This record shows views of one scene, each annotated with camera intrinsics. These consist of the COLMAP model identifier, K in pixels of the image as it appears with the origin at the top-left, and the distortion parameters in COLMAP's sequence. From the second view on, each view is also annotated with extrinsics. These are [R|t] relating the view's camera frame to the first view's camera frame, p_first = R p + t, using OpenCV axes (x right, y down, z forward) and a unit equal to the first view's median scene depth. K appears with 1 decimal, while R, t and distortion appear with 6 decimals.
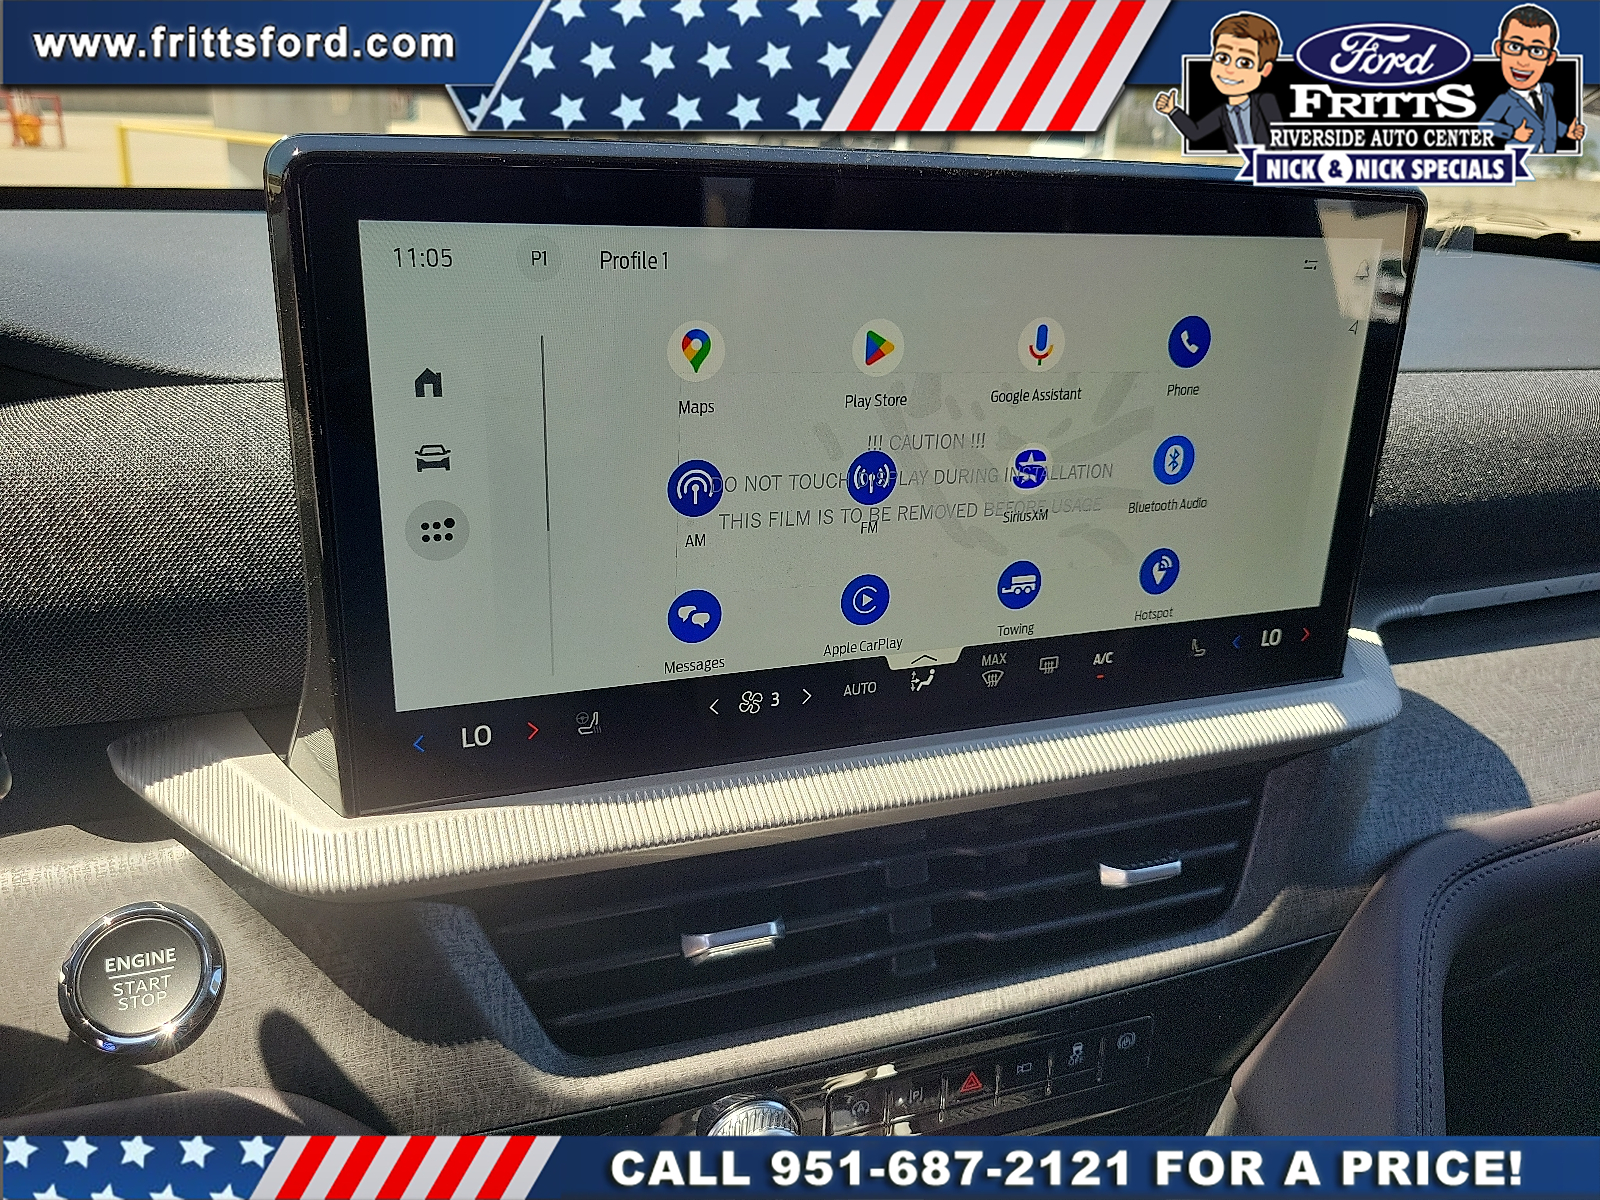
lens RADIAL K [[1216.5, 0, 802.7], [0, 1216.5, 599.9], [0, 0, 1]] dist [0.023568, -0.021899]
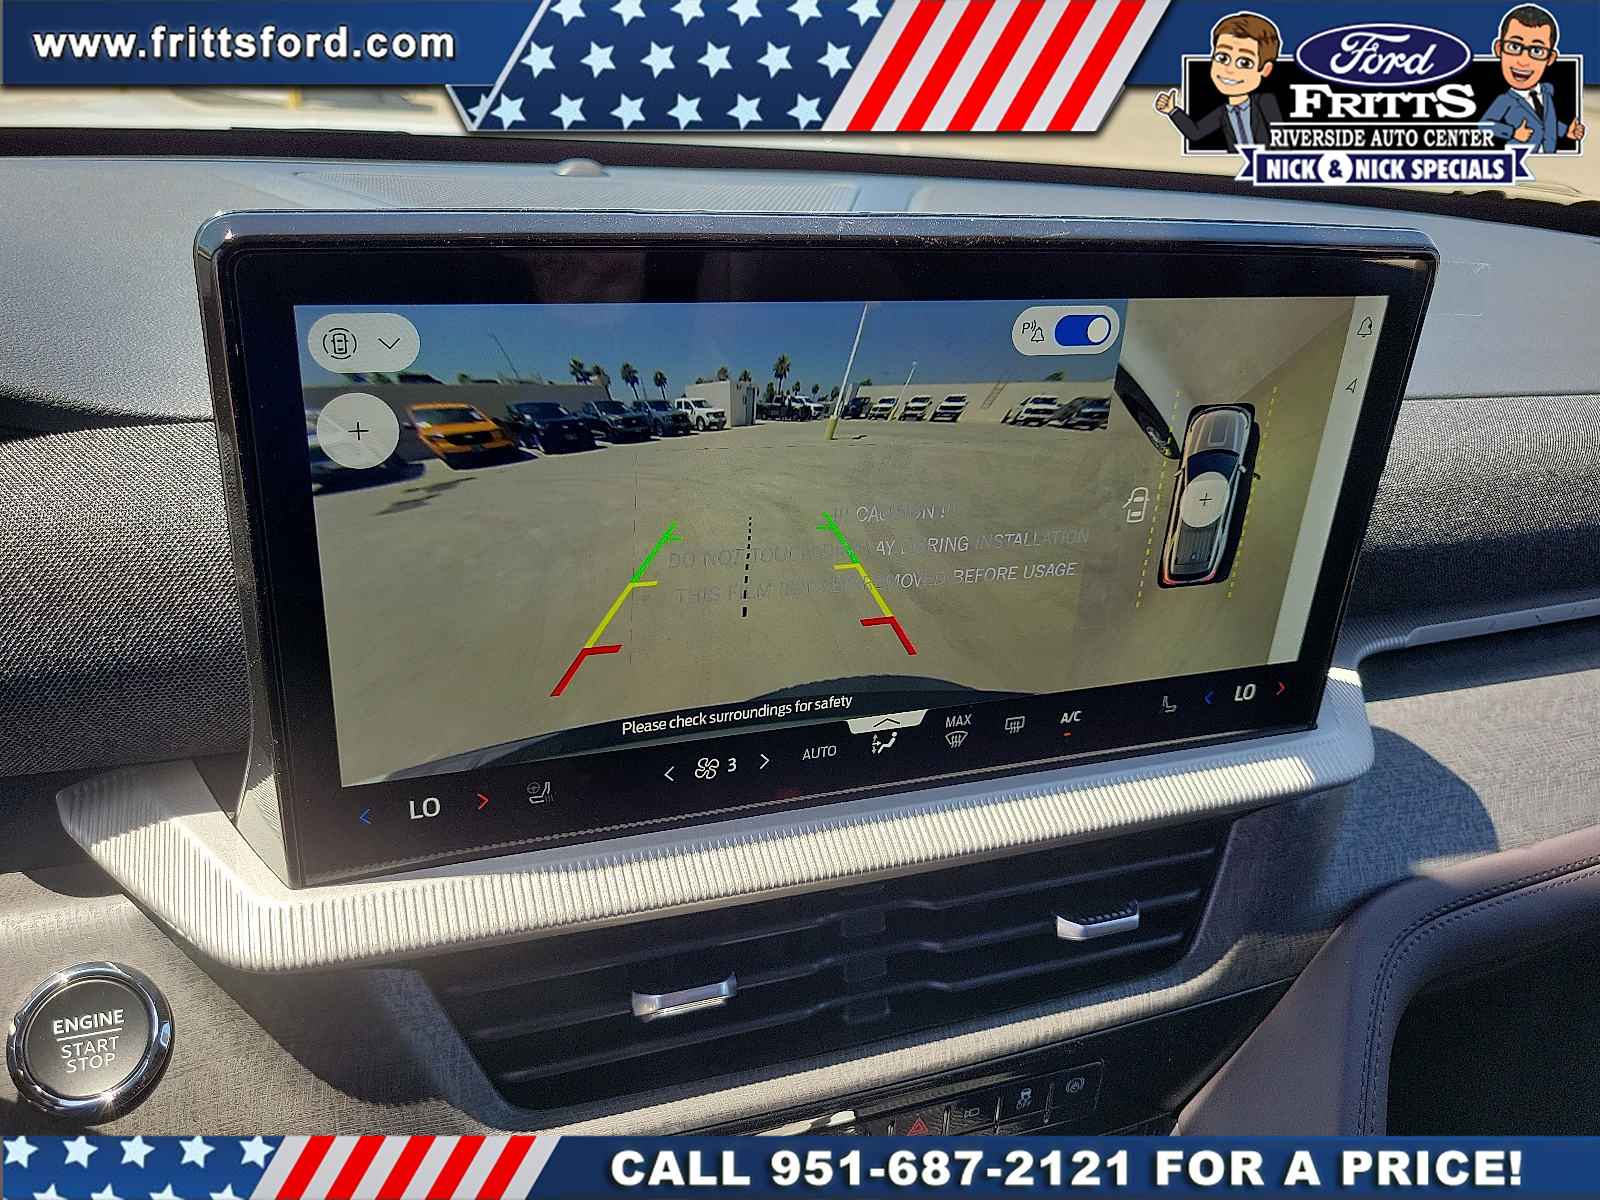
lens RADIAL K [[1216.5, 0, 800.9], [0, 1216.5, 595.0], [0, 0, 1]] dist [0.023568, -0.021899]
pose [[0.999446, 0.033045, -0.003951, 0.031024], [-0.032522, 0.994963, 0.094819, -0.143902], [0.007065, -0.094638, 0.995487, 0.030411]]
